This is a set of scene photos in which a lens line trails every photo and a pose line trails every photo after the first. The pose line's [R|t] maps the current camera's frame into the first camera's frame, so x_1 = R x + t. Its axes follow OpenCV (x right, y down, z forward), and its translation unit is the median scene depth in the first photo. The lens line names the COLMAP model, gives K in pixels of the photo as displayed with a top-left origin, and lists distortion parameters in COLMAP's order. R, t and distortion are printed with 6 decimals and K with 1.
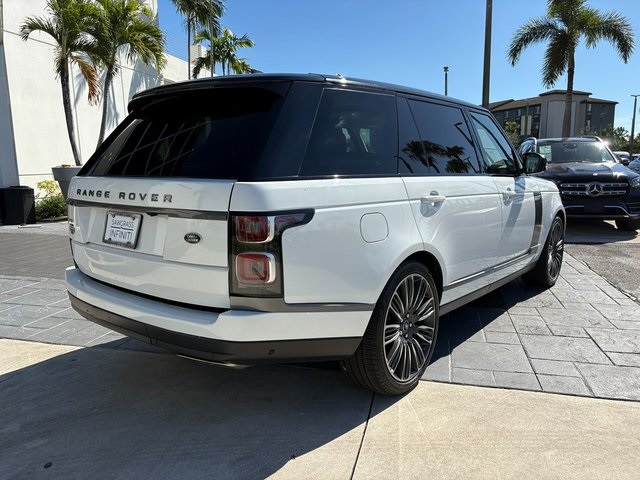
lens RADIAL K [[486.0, 0, 333.6], [0, 486.0, 240.9], [0, 0, 1]] dist [0.047352, -0.054934]
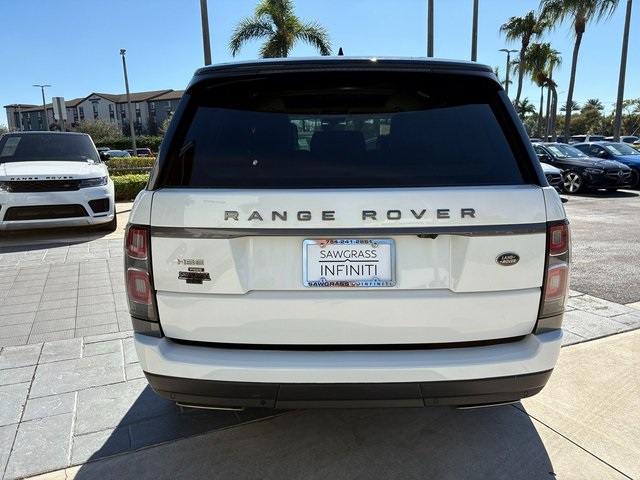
lens RADIAL K [[486.0, 0, 323.3], [0, 486.0, 235.7], [0, 0, 1]] dist [0.047352, -0.054934]
pose [[0.791758, -0.112899, 0.600311, -0.747128], [0.106321, 0.993241, 0.046568, -0.084015], [-0.601511, 0.026955, 0.798410, 0.388191]]
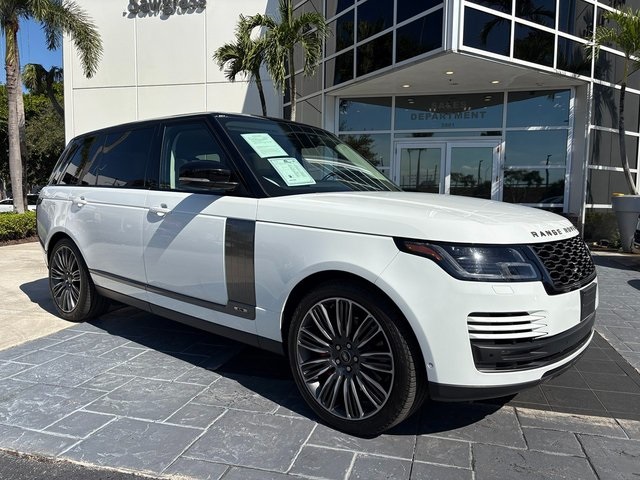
lens RADIAL K [[486.0, 0, 317.4], [0, 486.0, 239.7], [0, 0, 1]] dist [0.047352, -0.054934]
pose [[-0.038001, 0.093210, -0.994921, 1.704485], [-0.169063, 0.980688, 0.098334, -0.247047], [0.984872, 0.171941, -0.021508, 1.809217]]
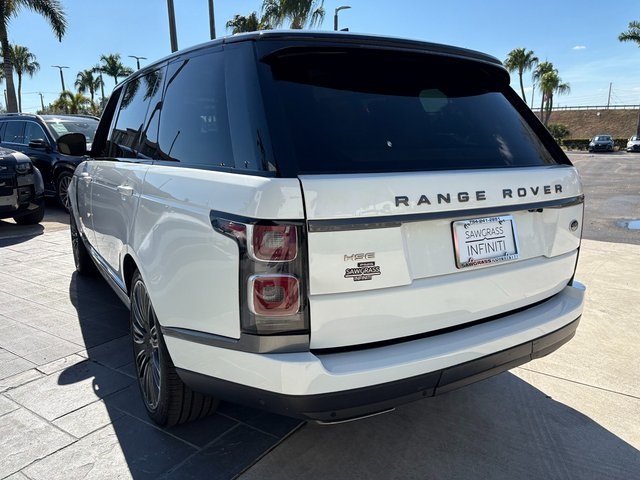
lens RADIAL K [[486.0, 0, 319.9], [0, 486.0, 243.4], [0, 0, 1]] dist [0.047352, -0.054934]
pose [[0.353706, -0.187844, 0.916301, -1.014530], [0.144466, 0.978843, 0.144899, -0.137653], [-0.924133, 0.081122, 0.373359, 0.810164]]
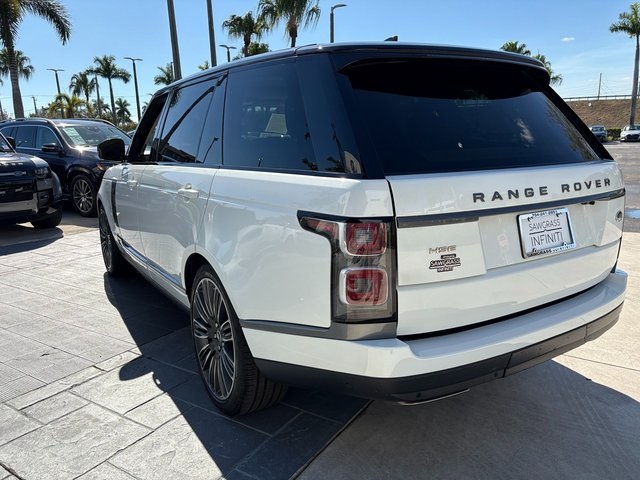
lens RADIAL K [[486.0, 0, 320.7], [0, 486.0, 236.2], [0, 0, 1]] dist [0.047352, -0.054934]
pose [[0.340266, -0.189875, 0.920960, -1.096343], [0.167533, 0.975973, 0.139319, -0.160763], [-0.925285, 0.106886, 0.363901, 0.889948]]
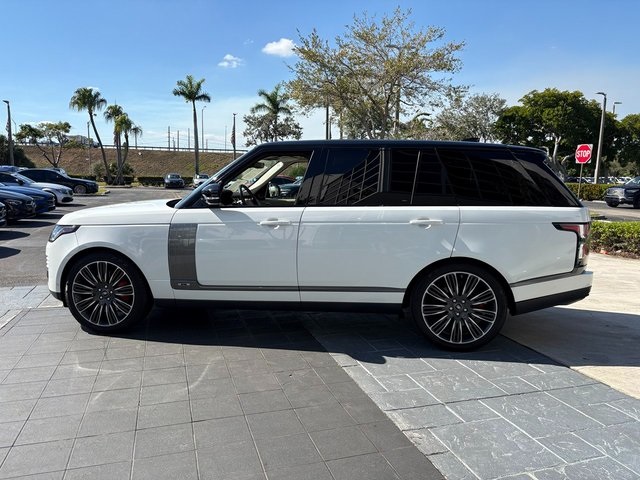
lens RADIAL K [[486.0, 0, 319.1], [0, 486.0, 241.0], [0, 0, 1]] dist [0.047352, -0.054934]
pose [[-0.497297, -0.111225, 0.860422, -1.407730], [0.126440, 0.971868, 0.198709, -0.425750], [-0.858318, 0.207609, -0.469243, 2.403889]]
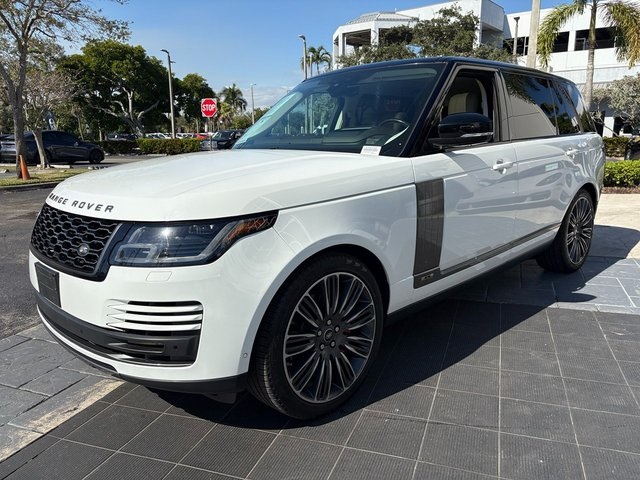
lens RADIAL K [[486.0, 0, 324.7], [0, 486.0, 243.7], [0, 0, 1]] dist [0.047352, -0.054934]
pose [[-0.989827, -0.004648, 0.142203, 0.199088], [0.048056, 0.929808, 0.364894, -0.466627], [-0.133918, 0.368016, -0.920125, 2.979251]]
